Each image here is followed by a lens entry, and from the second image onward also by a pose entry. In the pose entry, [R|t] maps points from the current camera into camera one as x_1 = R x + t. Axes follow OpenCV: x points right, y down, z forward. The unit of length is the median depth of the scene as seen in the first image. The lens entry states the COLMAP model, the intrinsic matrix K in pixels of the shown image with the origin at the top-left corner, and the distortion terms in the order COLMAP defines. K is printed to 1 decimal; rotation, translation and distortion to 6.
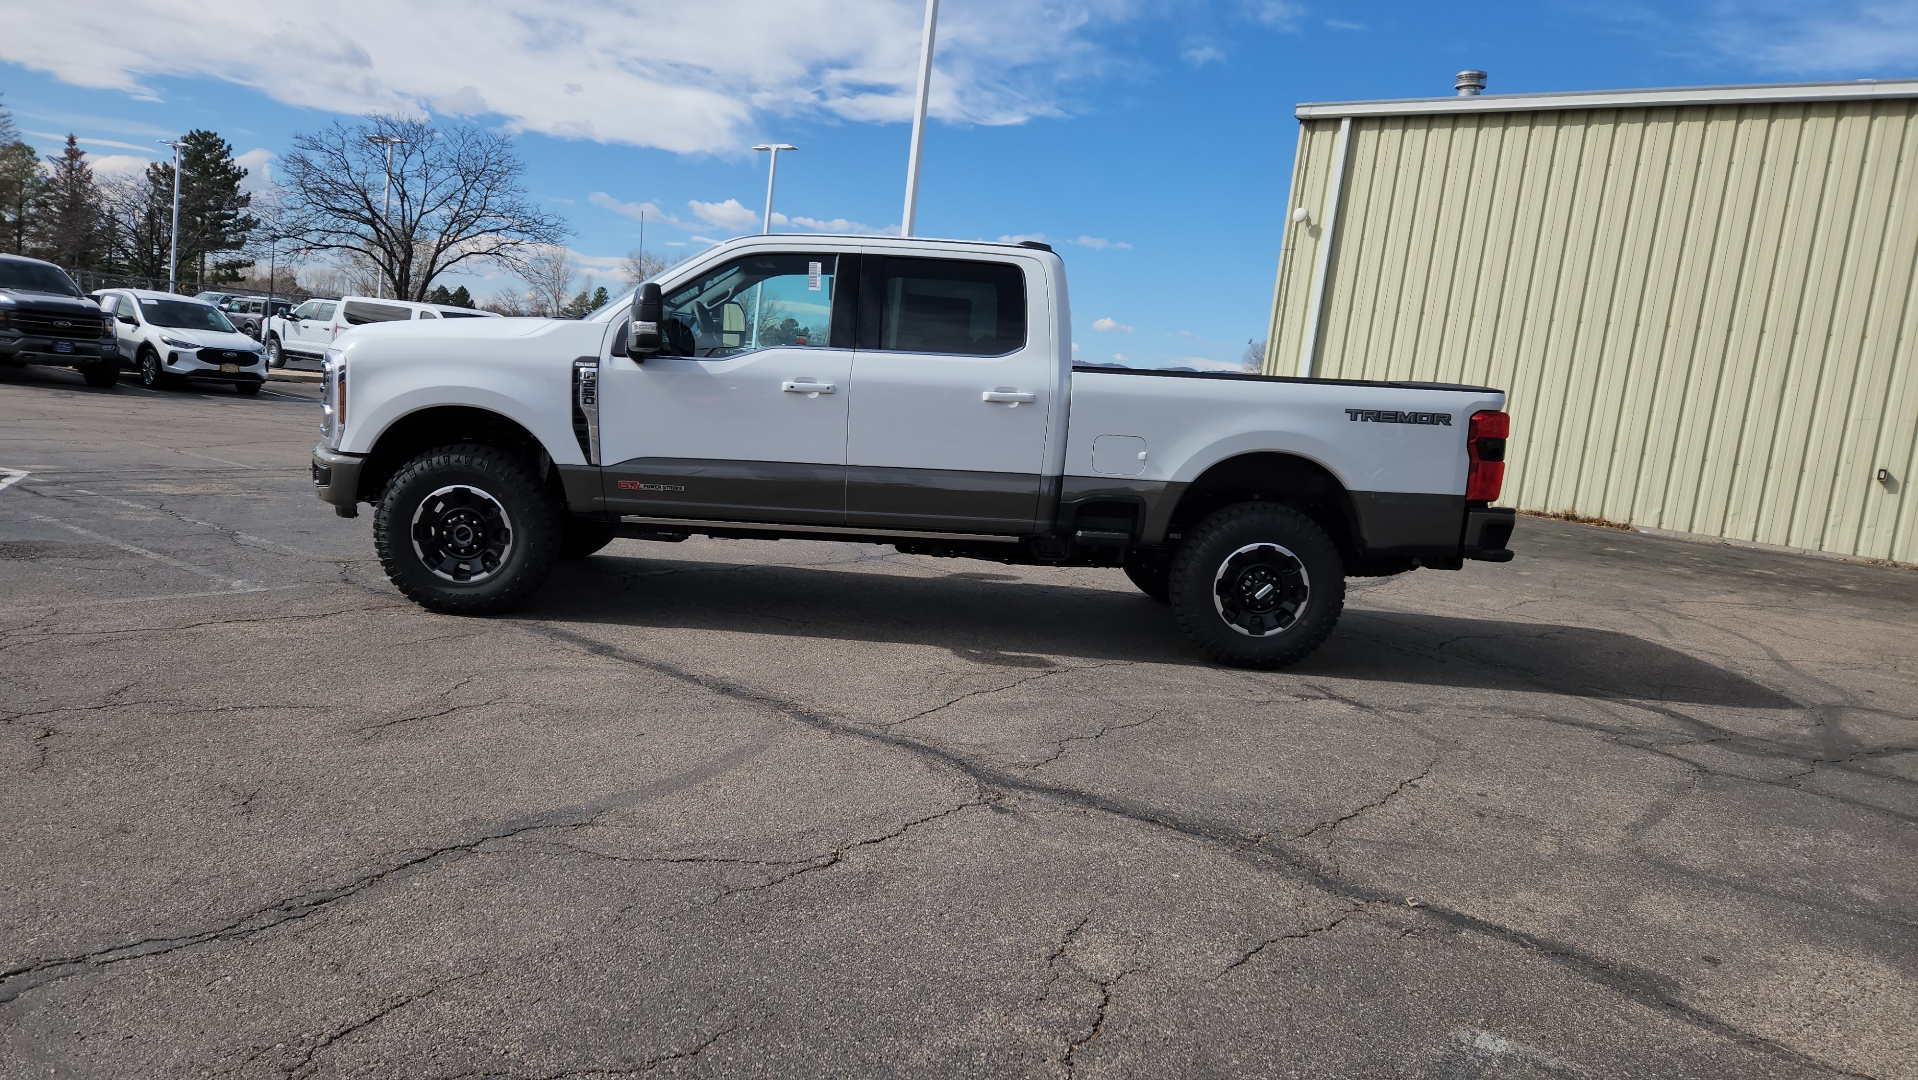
lens RADIAL K [[1279.7, 0, 940.0], [0, 1279.7, 541.2], [0, 0, 1]] dist [0.072354, -0.057701]
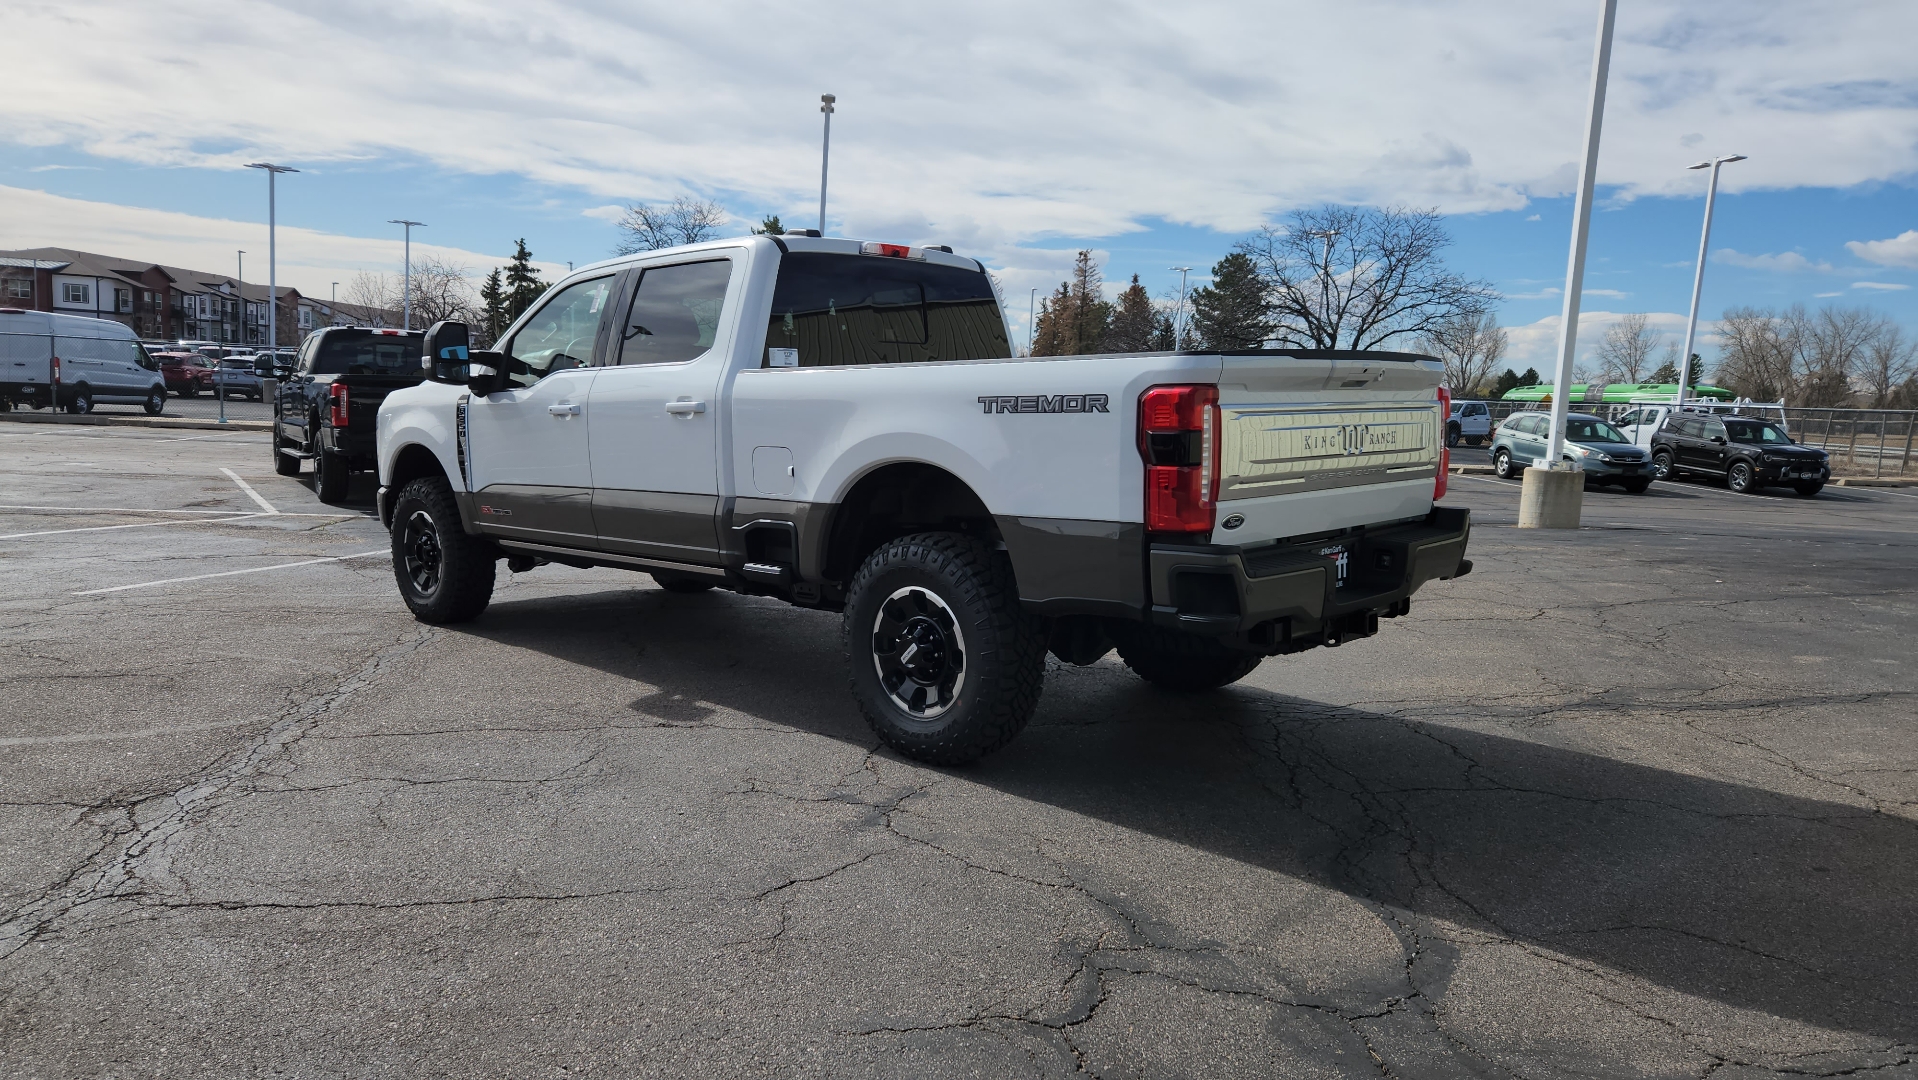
lens RADIAL K [[1278.8, 0, 930.0], [0, 1278.8, 547.7], [0, 0, 1]] dist [0.073565, -0.058160]
pose [[0.696539, 0.015942, -0.717342, 0.791164], [-0.060532, 0.997495, -0.036609, 0.005260], [0.714961, 0.068922, 0.695759, 0.505060]]
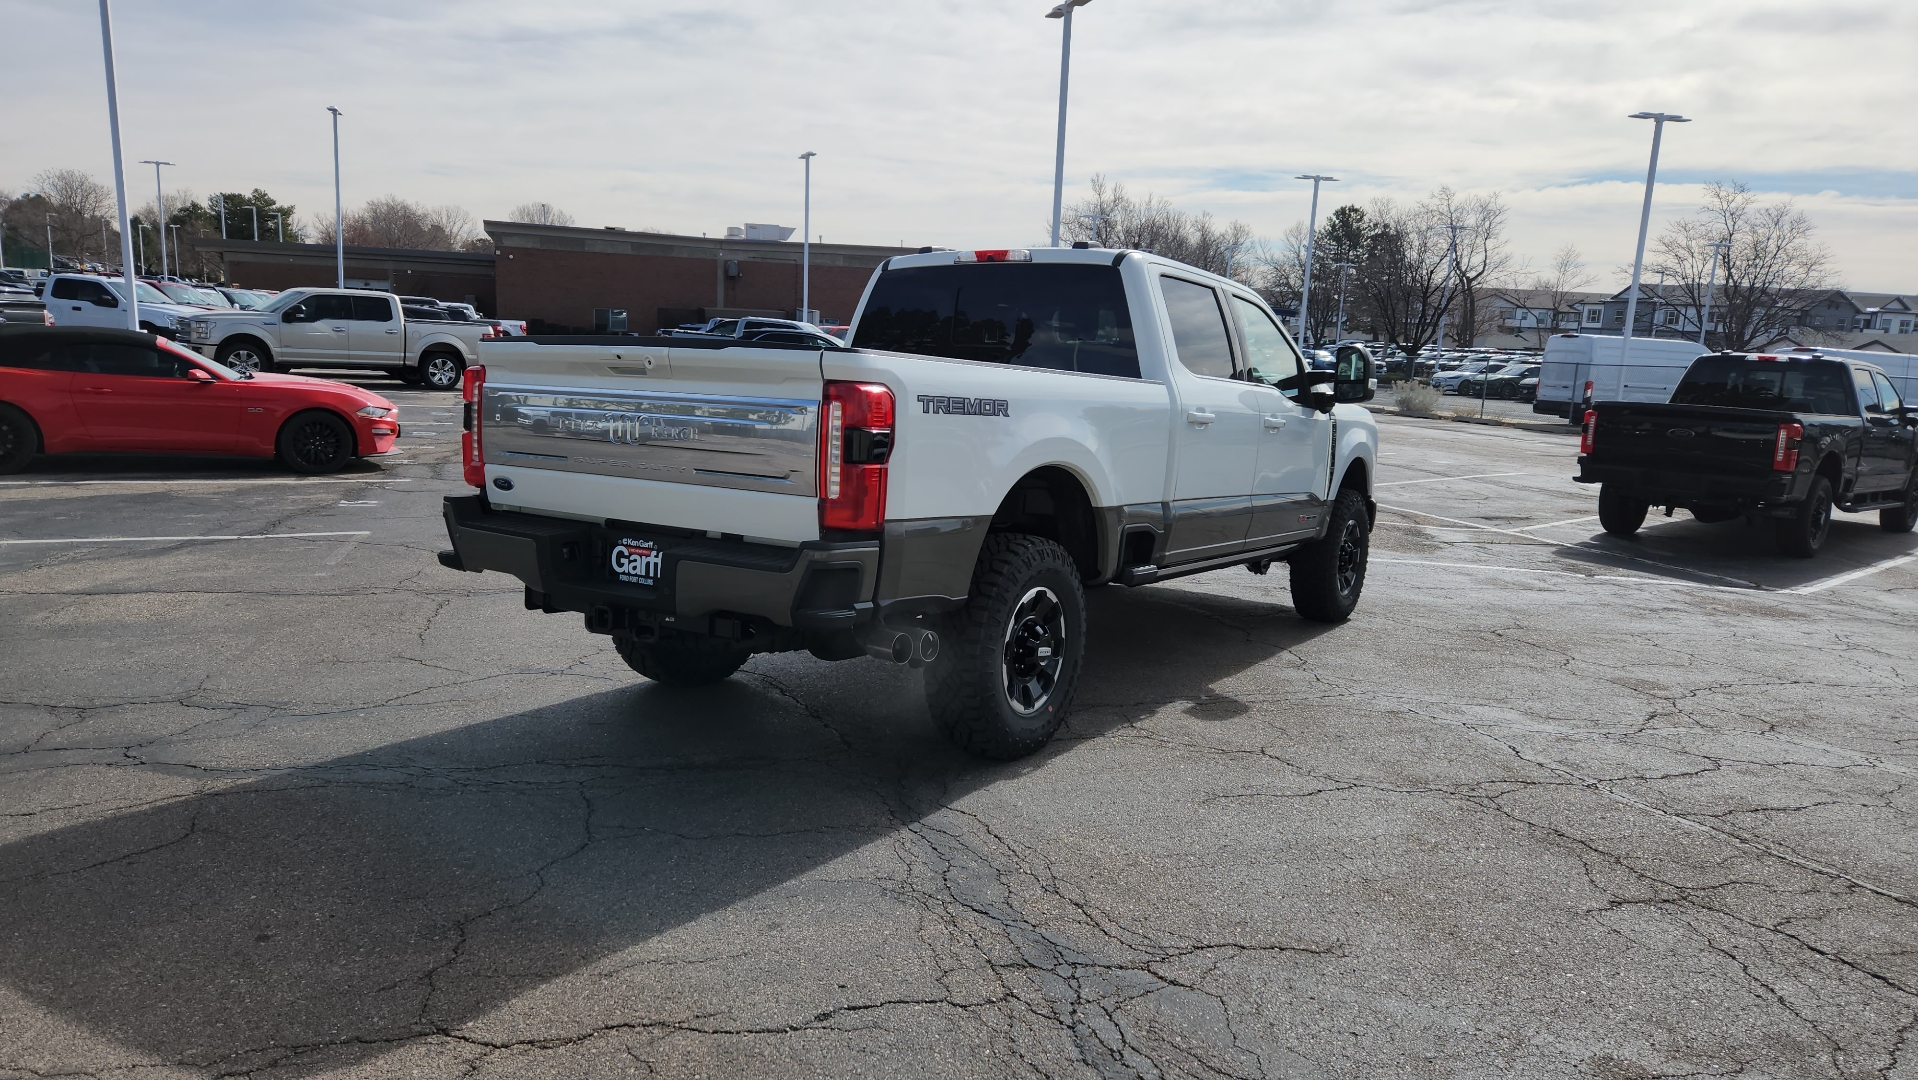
lens RADIAL K [[1279.7, 0, 940.0], [0, 1279.7, 541.2], [0, 0, 1]] dist [0.072354, -0.057701]
pose [[-0.574689, 0.000491, -0.818372, 0.905725], [-0.206253, 0.967633, 0.145419, -0.168481], [0.791954, 0.252362, -0.555987, 1.676806]]
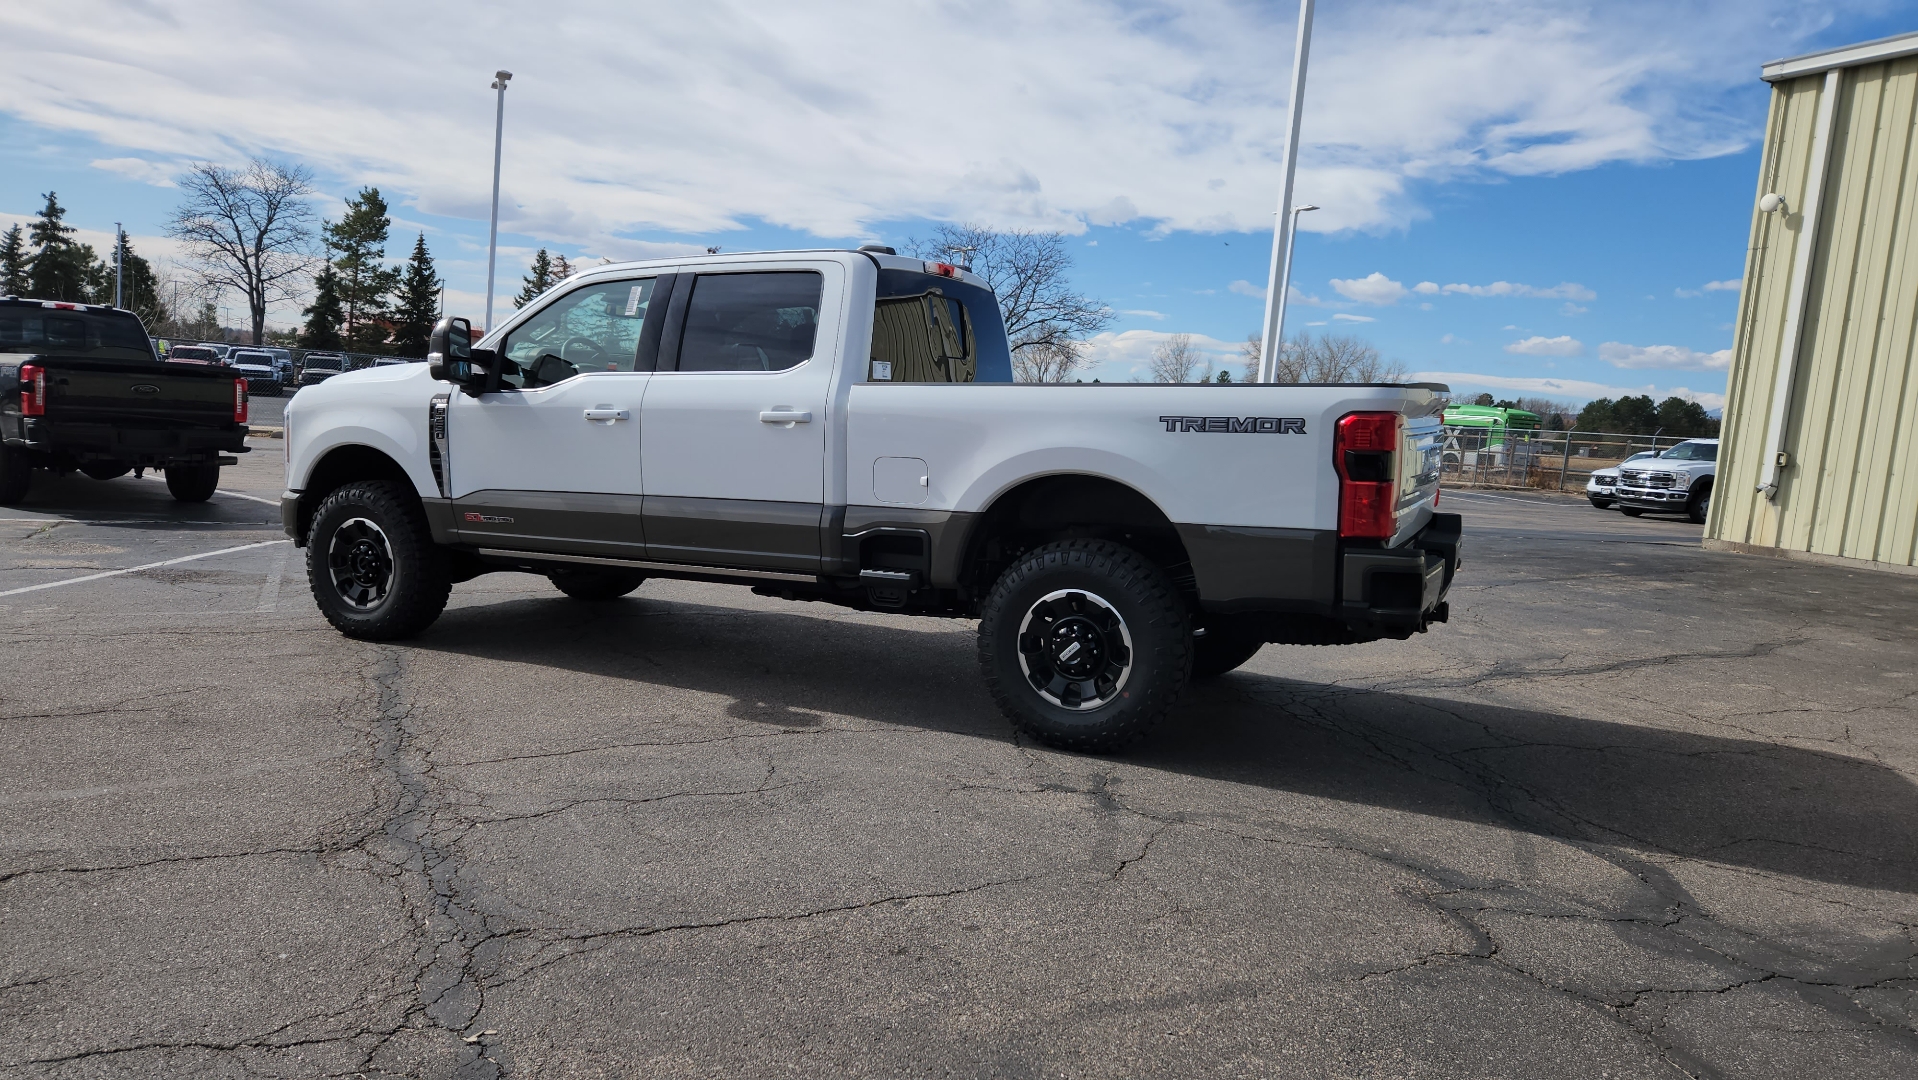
lens RADIAL K [[1275.6, 0, 928.2], [0, 1275.6, 538.1], [0, 0, 1]] dist [0.077696, -0.065061]
pose [[0.880777, 0.004880, -0.473505, 0.553377], [-0.035767, 0.997776, -0.056248, 0.017320], [0.472178, 0.066478, 0.878993, 0.268689]]
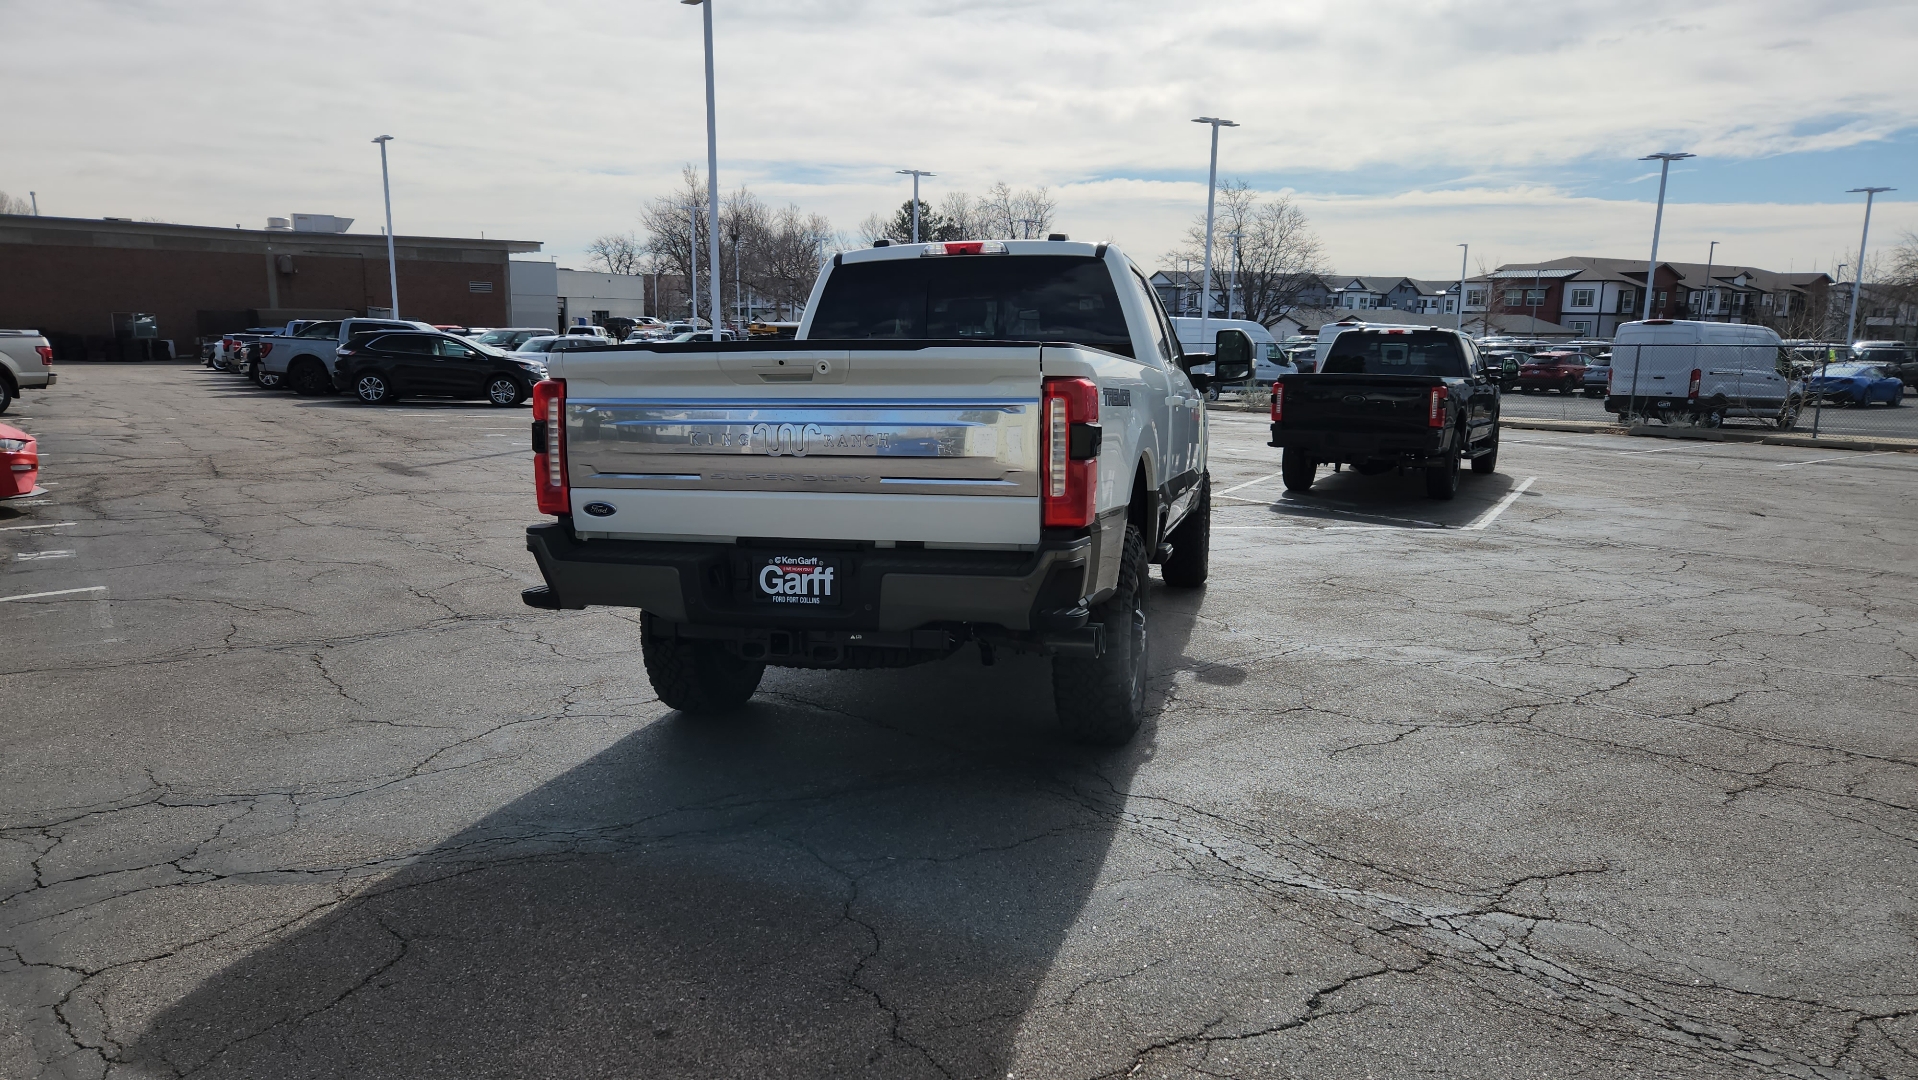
lens RADIAL K [[1277.3, 0, 921.3], [0, 1277.3, 552.6], [0, 0, 1]] dist [0.080376, -0.062693]
pose [[-0.302209, 0.049067, -0.951978, 1.028412], [-0.163939, 0.981119, 0.102612, -0.113969], [0.939039, 0.187077, -0.288459, 1.408247]]
